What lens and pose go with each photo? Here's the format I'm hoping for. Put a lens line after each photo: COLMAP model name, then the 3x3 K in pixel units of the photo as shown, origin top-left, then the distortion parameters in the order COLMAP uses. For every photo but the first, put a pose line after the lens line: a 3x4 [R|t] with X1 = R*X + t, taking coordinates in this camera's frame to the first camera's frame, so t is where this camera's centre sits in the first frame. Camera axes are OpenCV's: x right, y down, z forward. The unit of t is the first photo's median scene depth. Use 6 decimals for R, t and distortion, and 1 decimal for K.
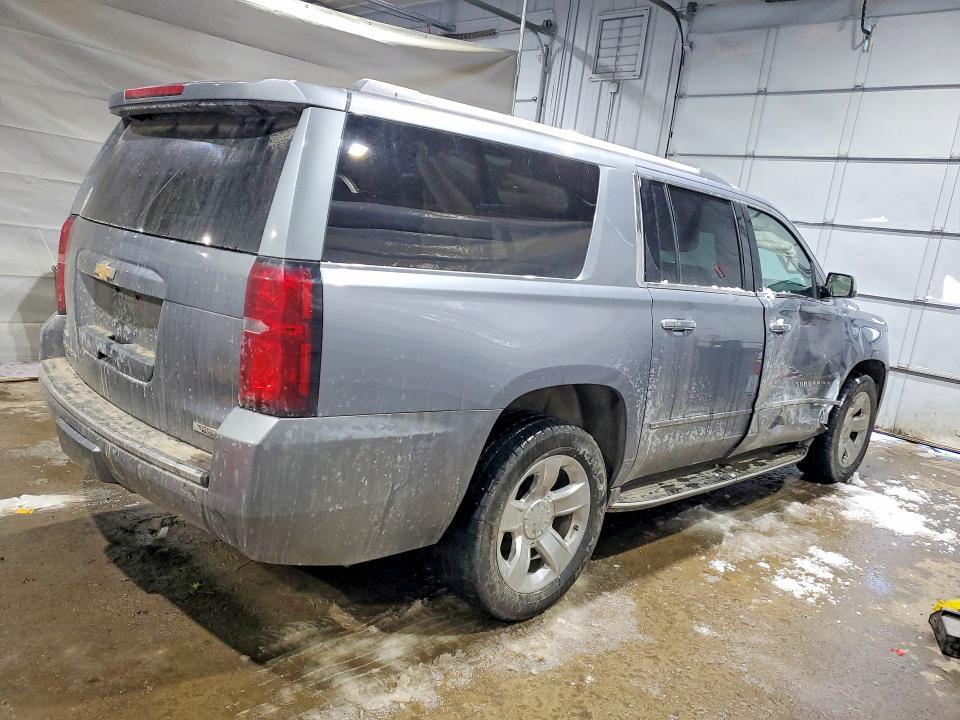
lens RADIAL K [[754.2, 0, 483.8], [0, 754.2, 364.5], [0, 0, 1]] dist [0.034072, 0.004680]
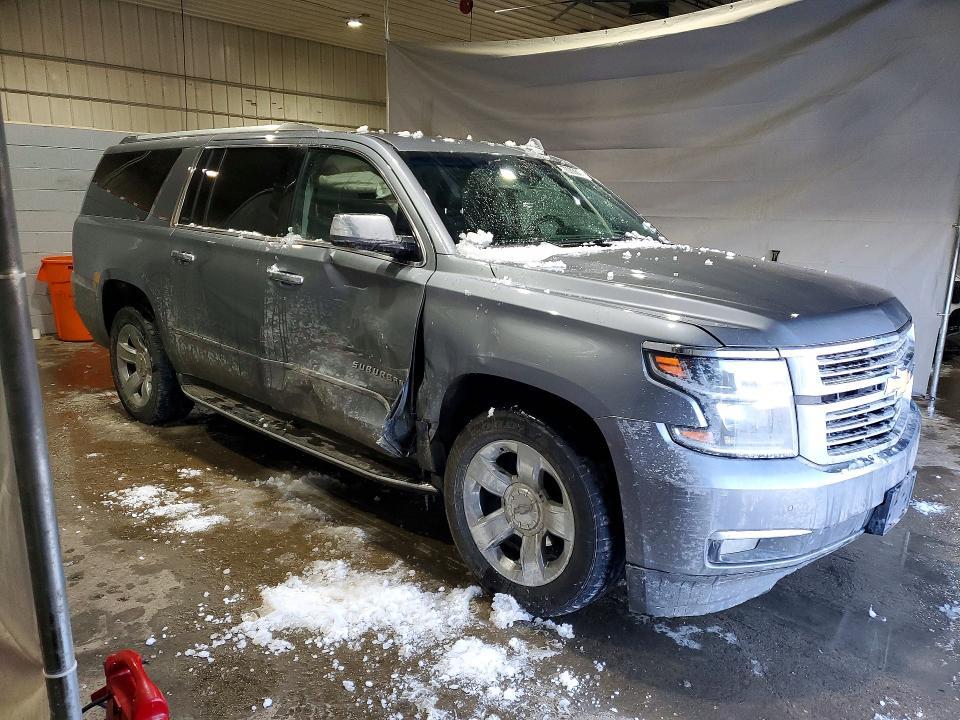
lens RADIAL K [[754.2, 0, 483.8], [0, 754.2, 364.5], [0, 0, 1]] dist [0.034072, 0.004680]
pose [[0.020146, 0.095657, -0.995210, 1.342786], [-0.193946, 0.976878, 0.089969, -0.075622], [0.980805, 0.191205, 0.038233, 1.265706]]
